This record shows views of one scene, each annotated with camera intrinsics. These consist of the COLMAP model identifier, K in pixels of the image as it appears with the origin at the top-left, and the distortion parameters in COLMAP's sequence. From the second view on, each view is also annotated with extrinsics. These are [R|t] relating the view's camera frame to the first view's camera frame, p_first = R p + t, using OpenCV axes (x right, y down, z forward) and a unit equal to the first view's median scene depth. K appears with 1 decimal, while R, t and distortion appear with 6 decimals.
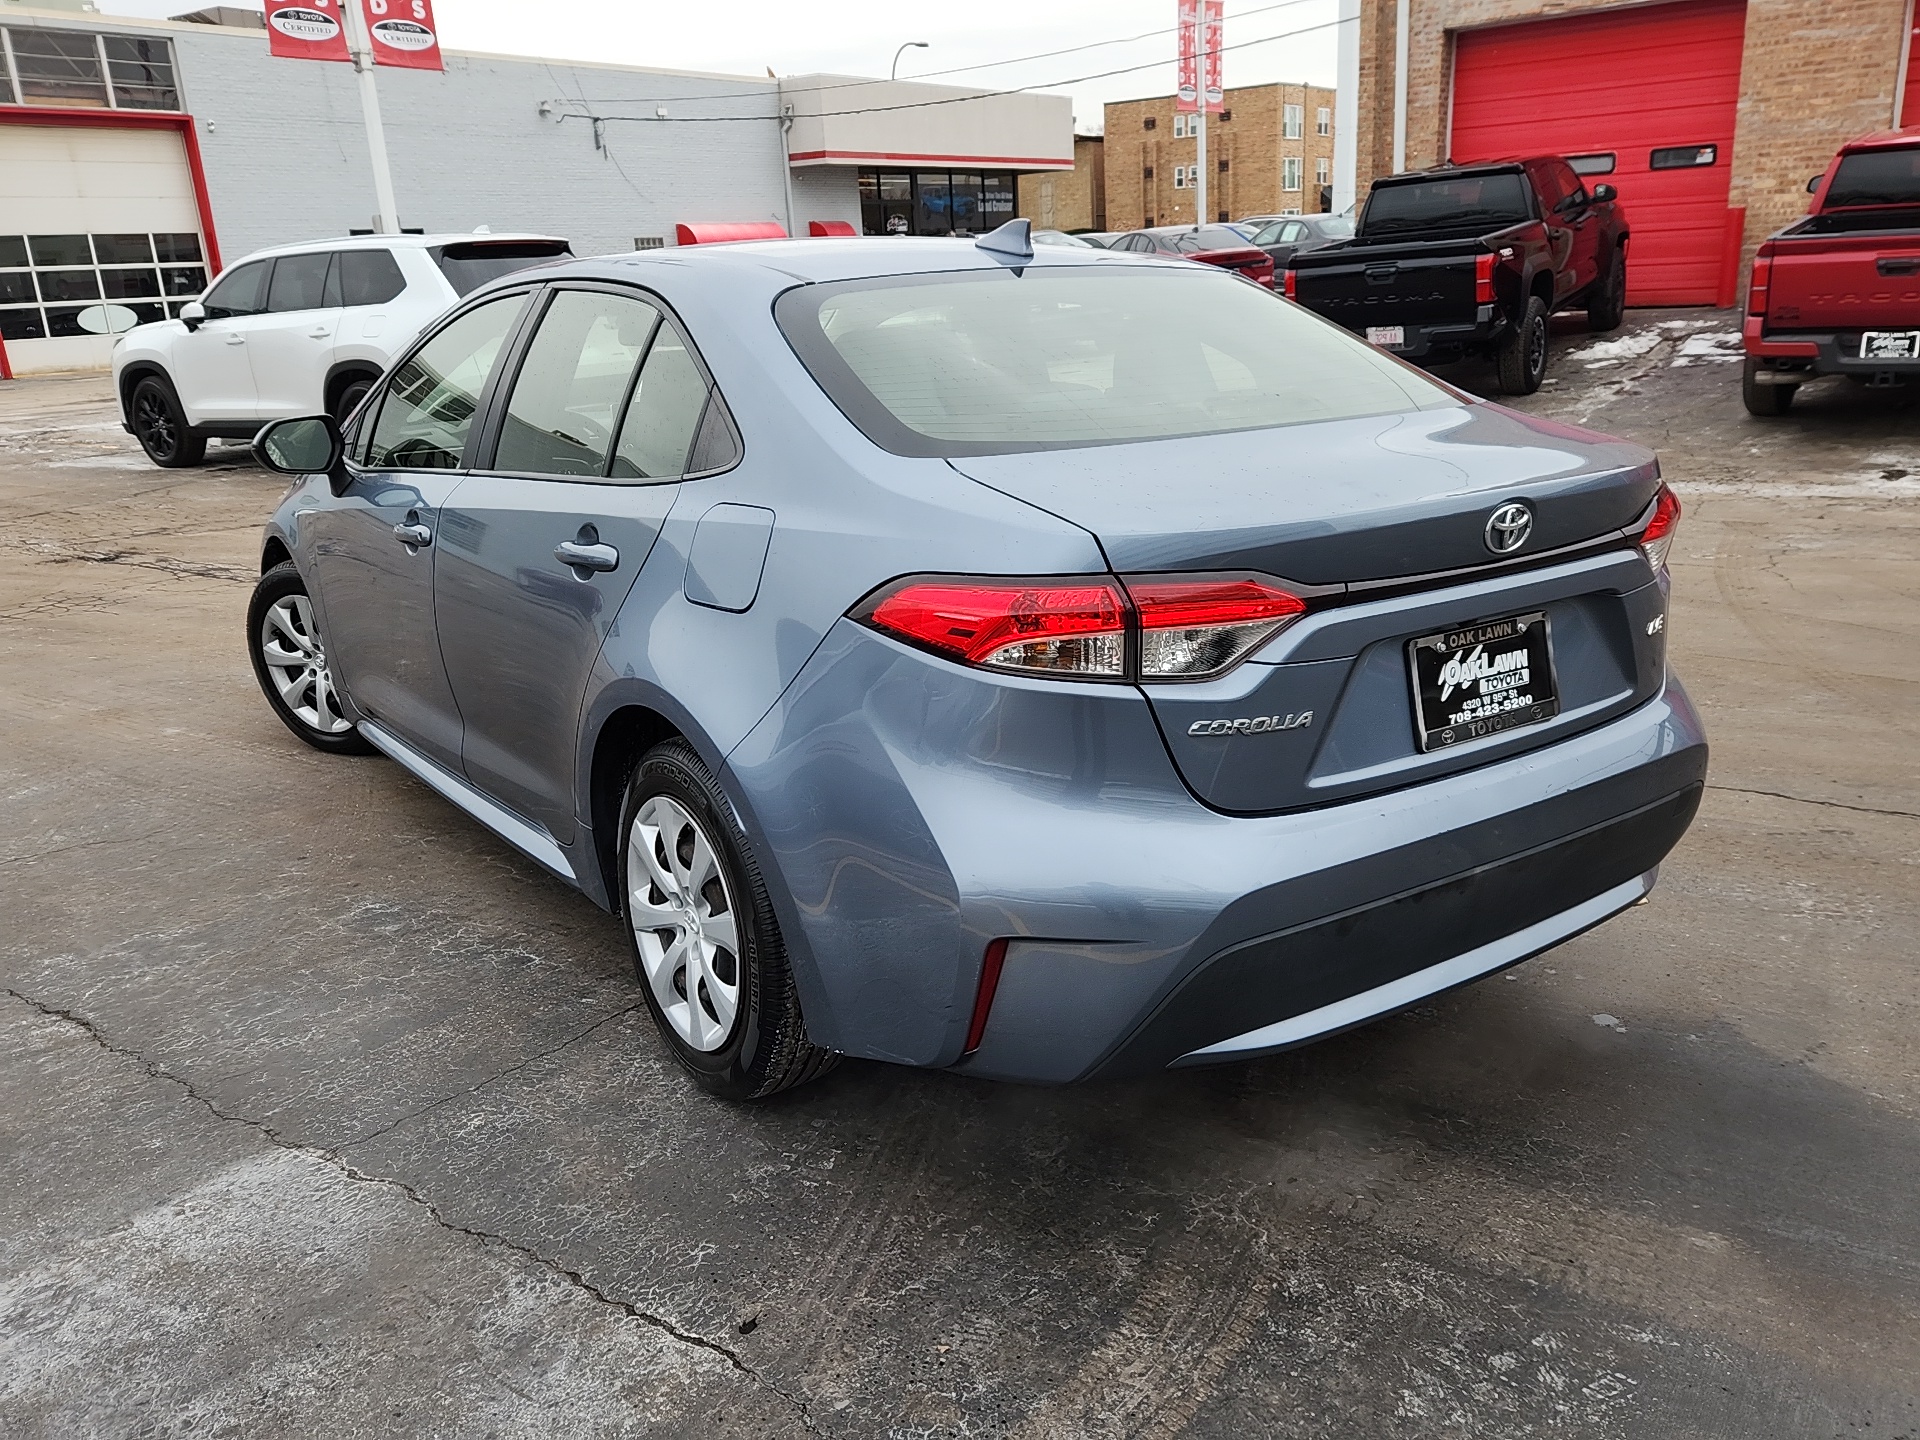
lens RADIAL K [[1561.2, 0, 984.4], [0, 1561.2, 718.4], [0, 0, 1]] dist [0.064221, -0.044498]
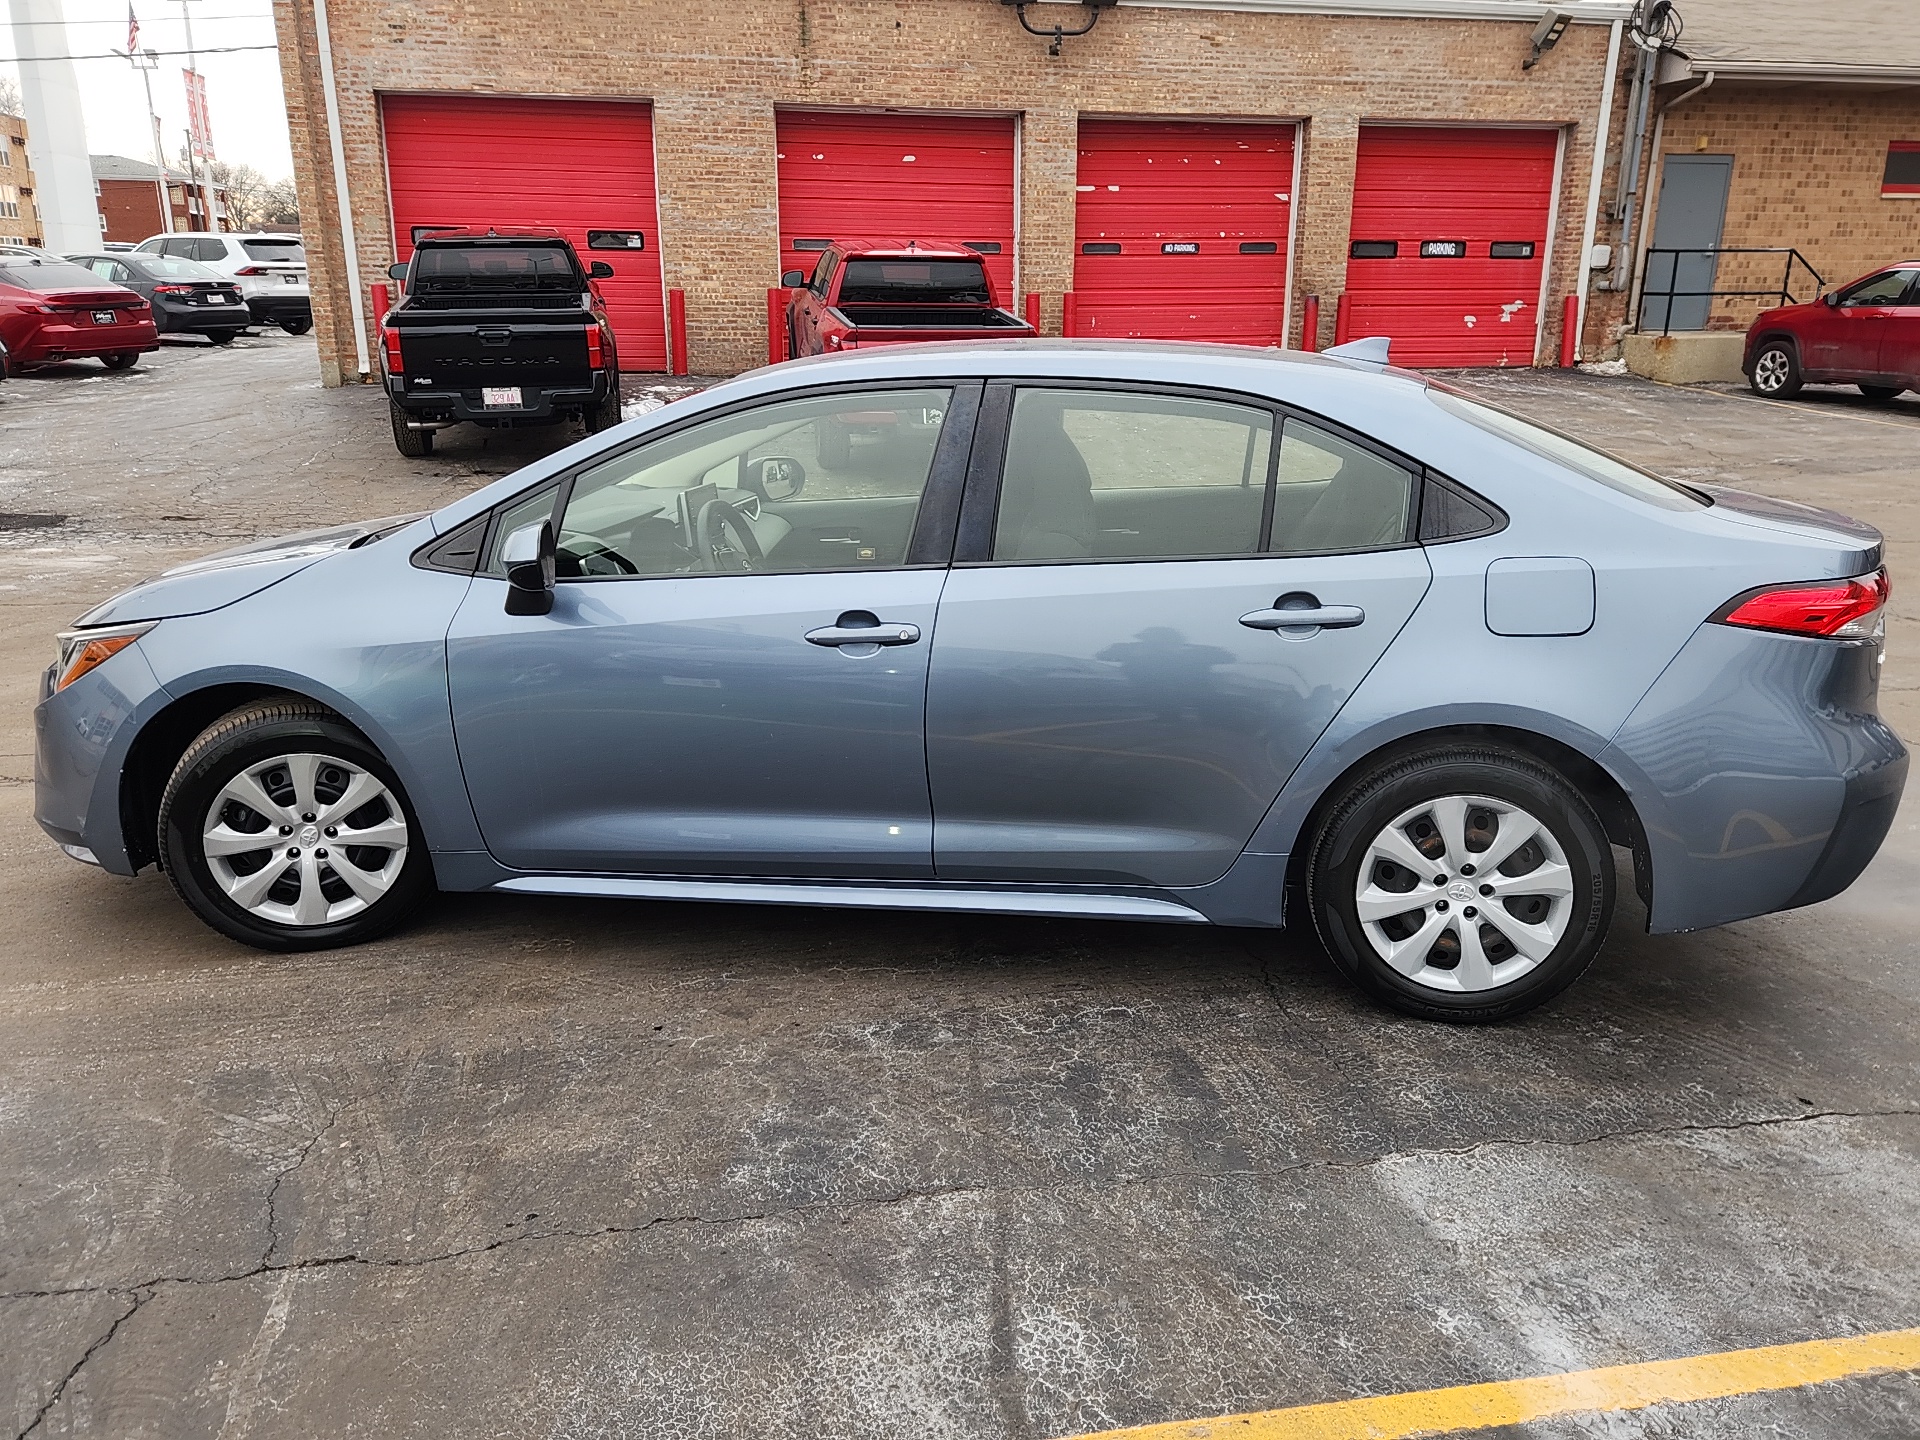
lens RADIAL K [[1552.6, 0, 982.2], [0, 1552.6, 732.2], [0, 0, 1]] dist [0.093313, -0.111736]
pose [[0.676733, -0.152282, 0.720307, -1.168429], [0.167792, 0.984528, 0.050500, -0.109657], [-0.716853, 0.086687, 0.691814, 0.346821]]
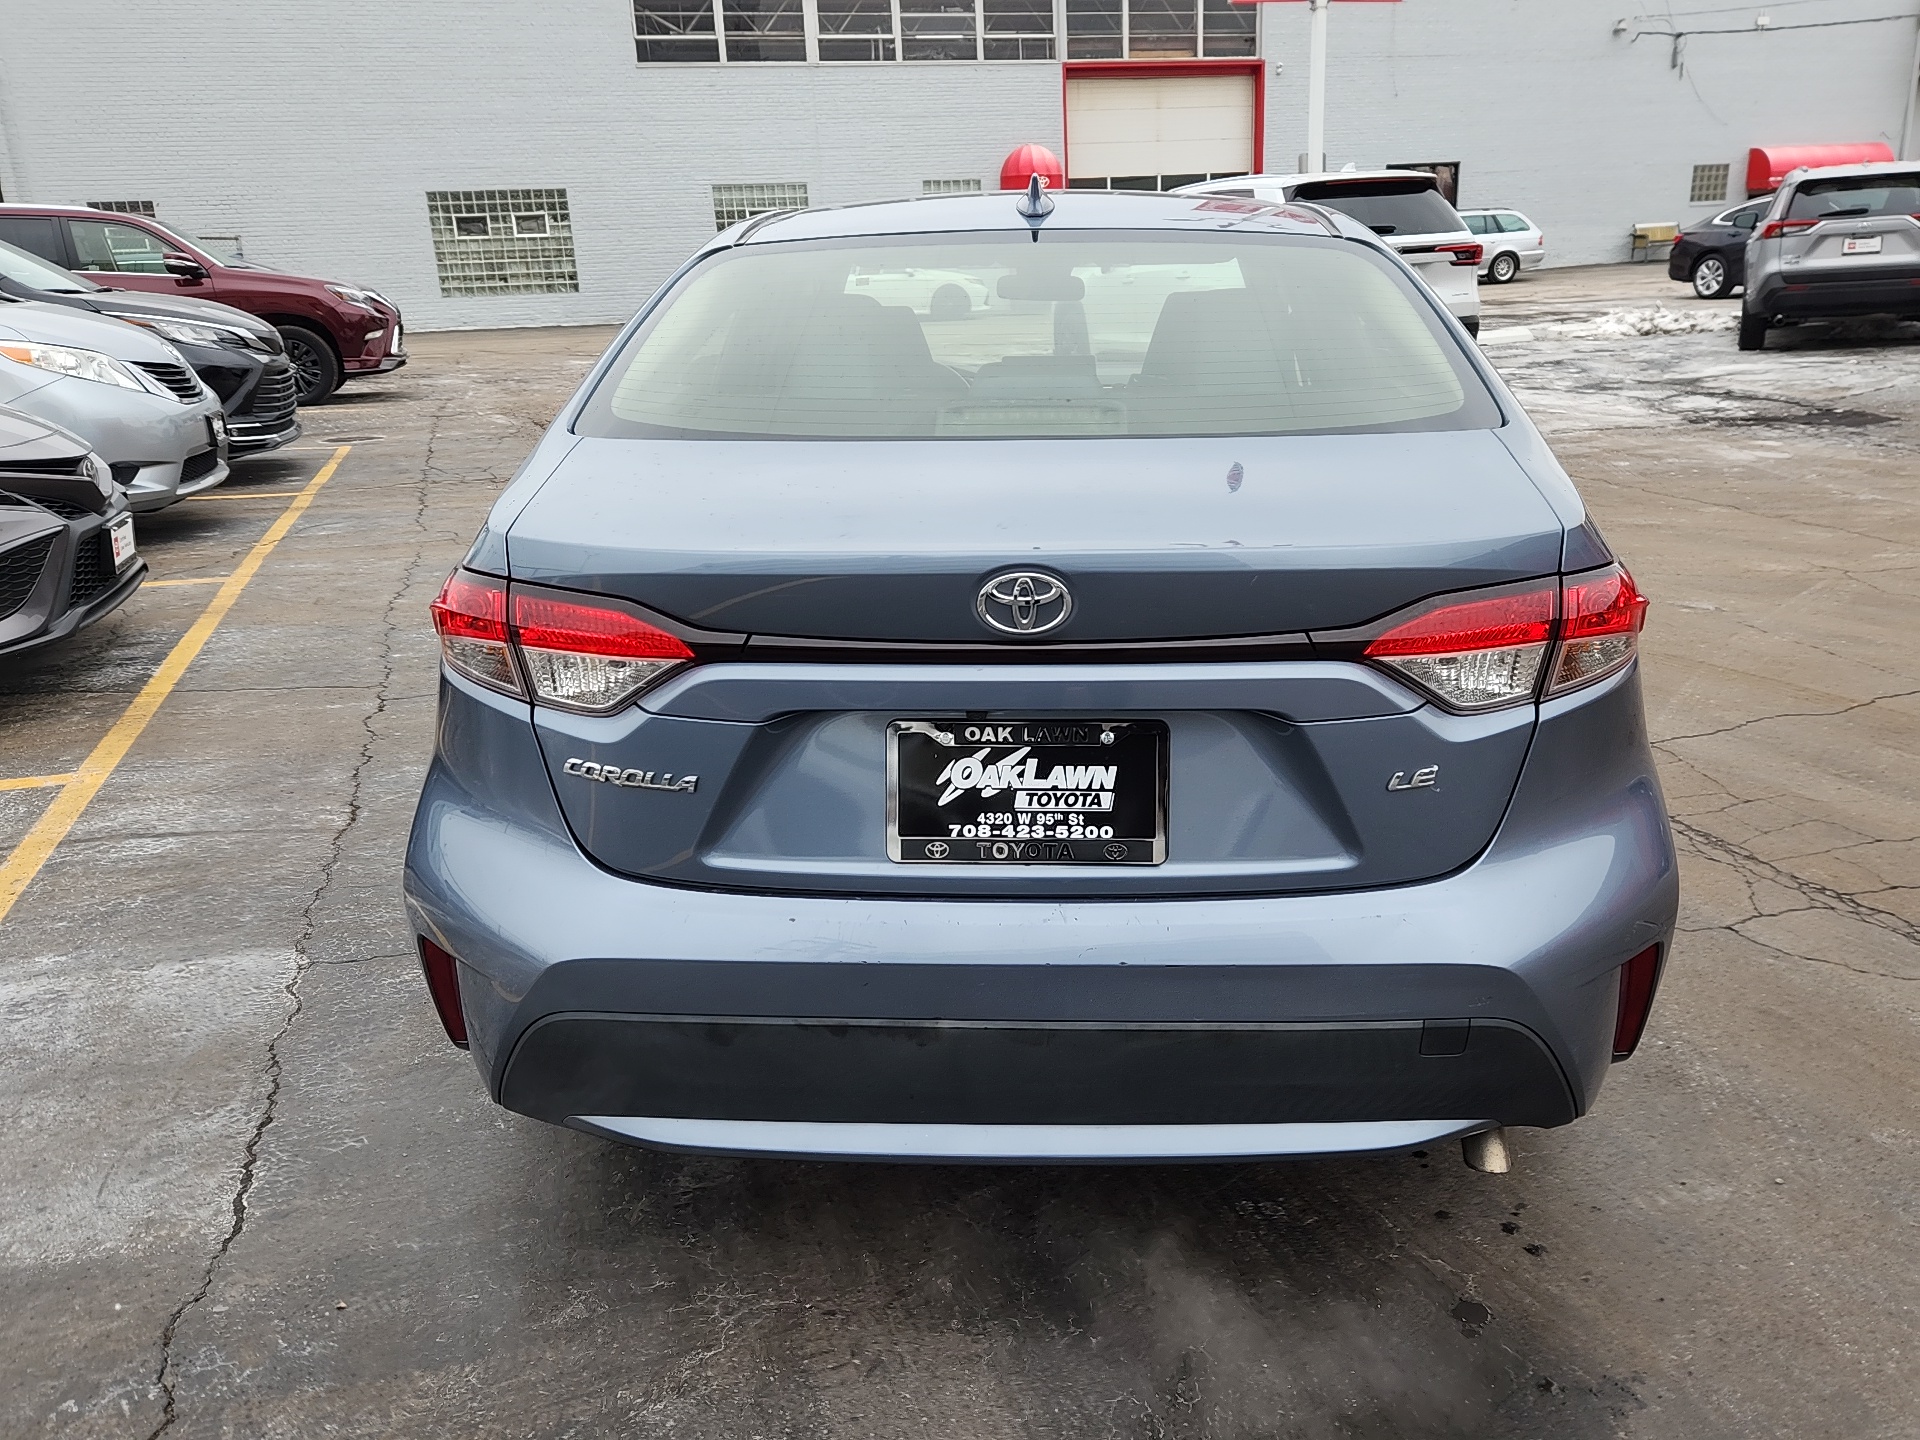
lens RADIAL K [[1552.6, 0, 982.2], [0, 1552.6, 732.2], [0, 0, 1]] dist [0.093313, -0.111736]
pose [[0.787442, 0.202513, -0.582172, 0.558955], [-0.173967, 0.979107, 0.105284, -0.098458], [0.591330, 0.018374, 0.806221, 0.278149]]
